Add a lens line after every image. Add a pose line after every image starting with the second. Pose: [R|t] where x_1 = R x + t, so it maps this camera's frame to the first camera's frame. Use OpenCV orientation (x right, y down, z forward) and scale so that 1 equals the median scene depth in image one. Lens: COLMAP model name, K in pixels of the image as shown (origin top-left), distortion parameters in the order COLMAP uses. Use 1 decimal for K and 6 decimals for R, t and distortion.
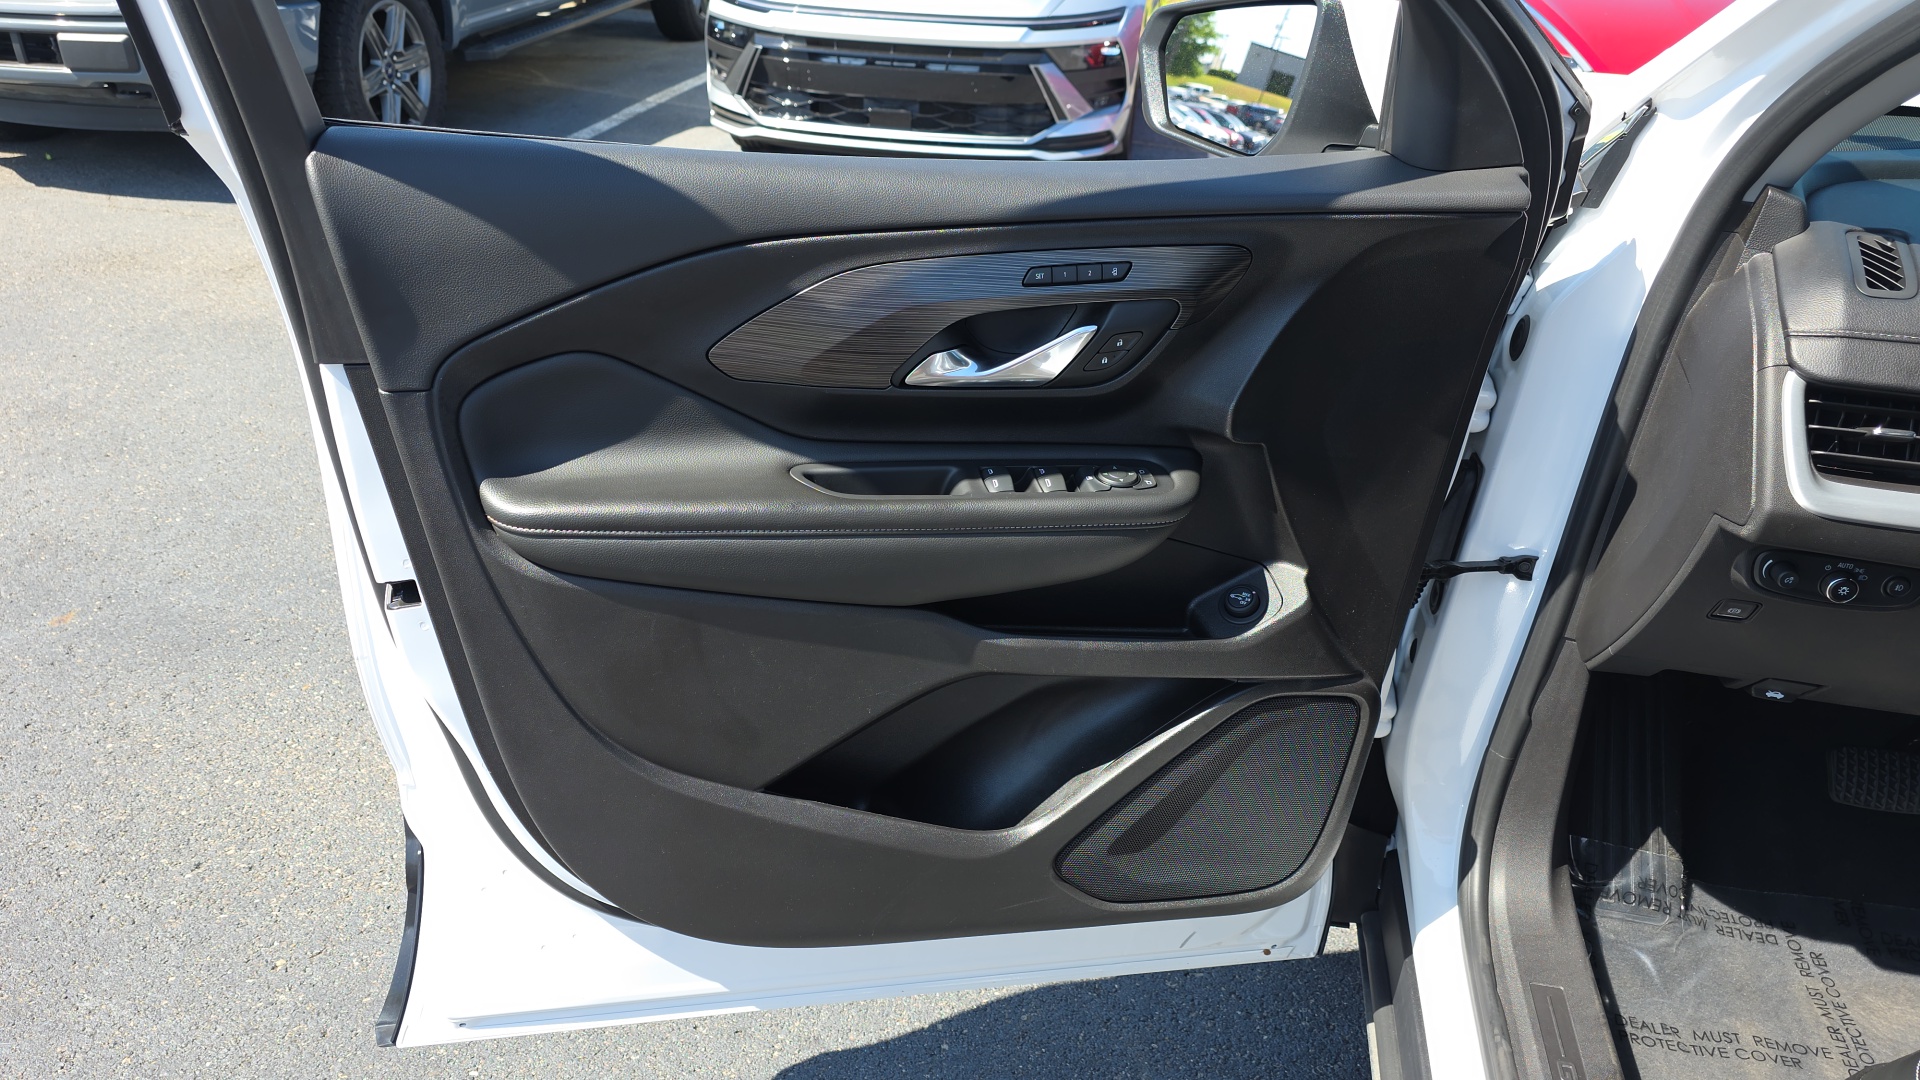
lens RADIAL K [[1294.9, 0, 950.2], [0, 1294.9, 543.0], [0, 0, 1]] dist [0.066644, -0.066238]
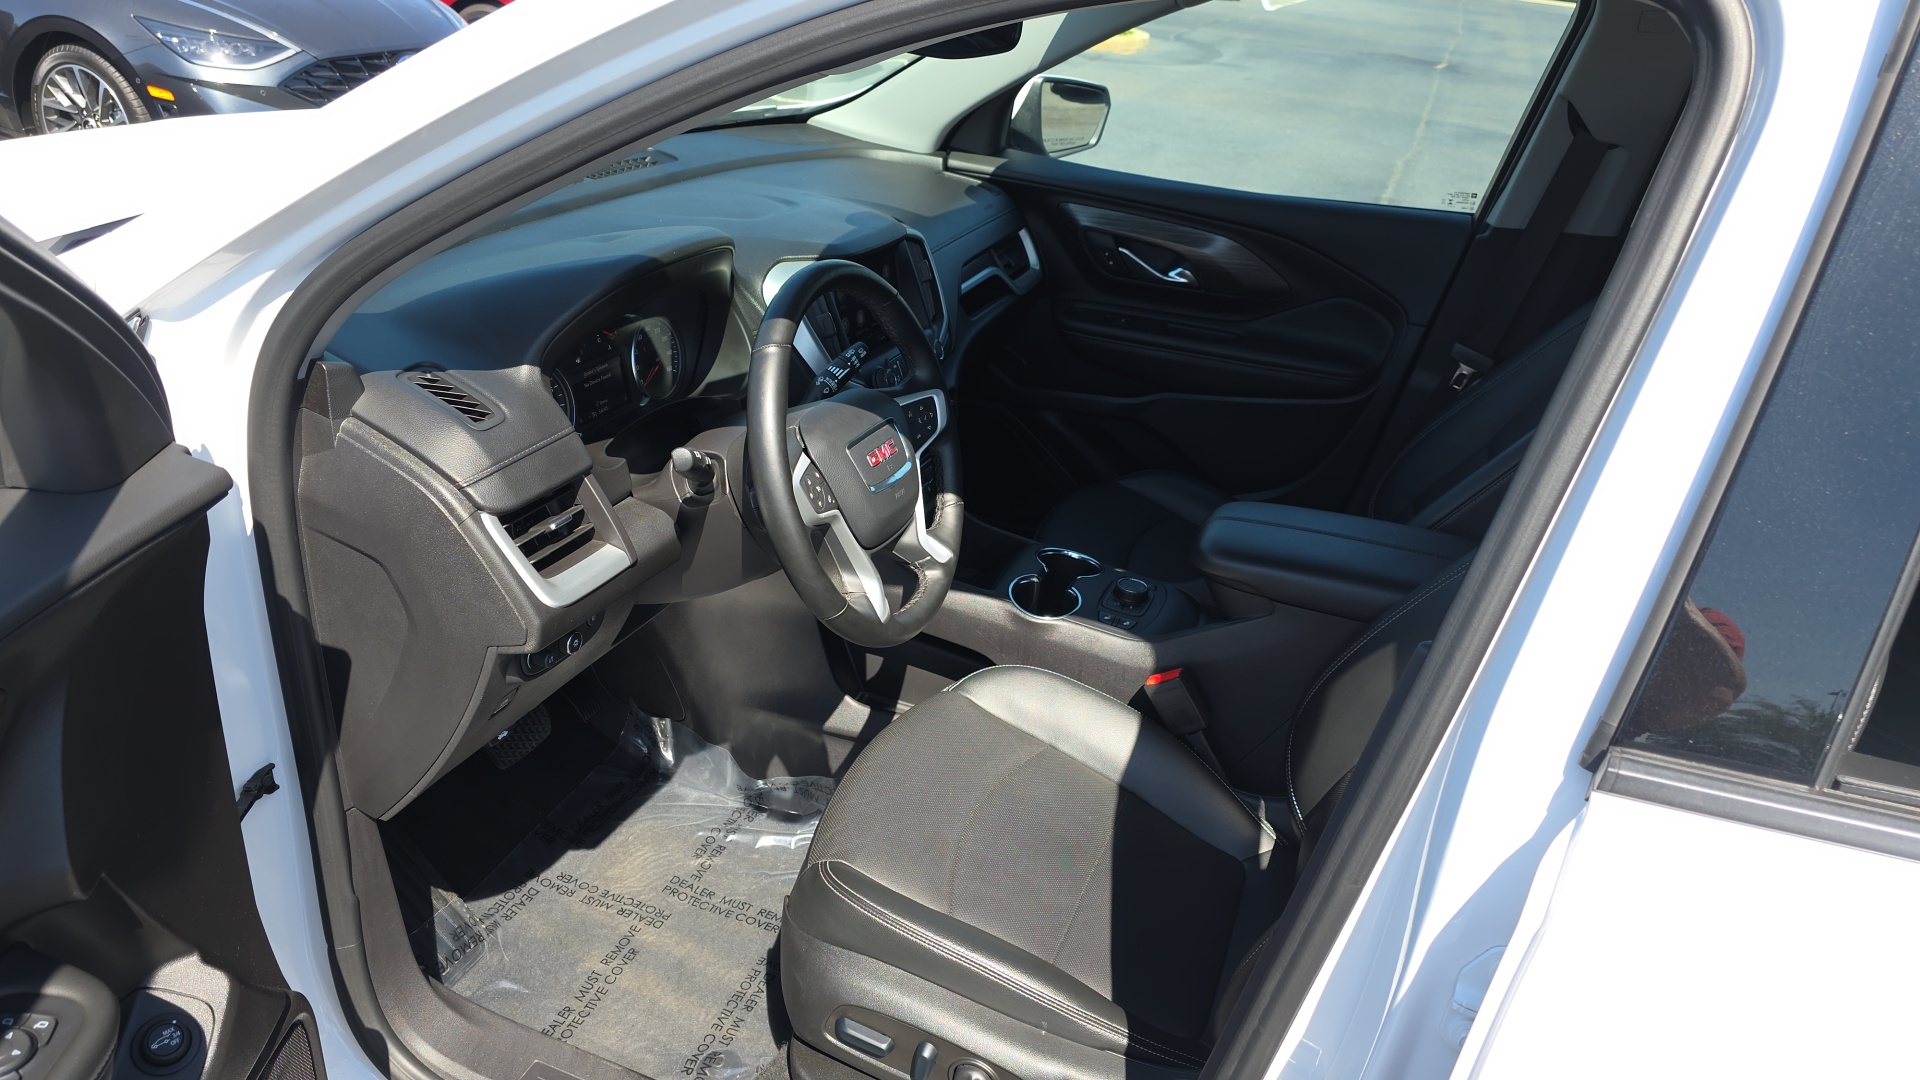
lens RADIAL K [[1294.9, 0, 950.2], [0, 1294.9, 543.0], [0, 0, 1]] dist [0.066644, -0.066238]
pose [[0.176491, -0.459687, 0.870367, -0.210727], [0.403237, 0.840408, 0.362096, -0.263557], [-0.897915, 0.287058, 0.333687, 0.199027]]
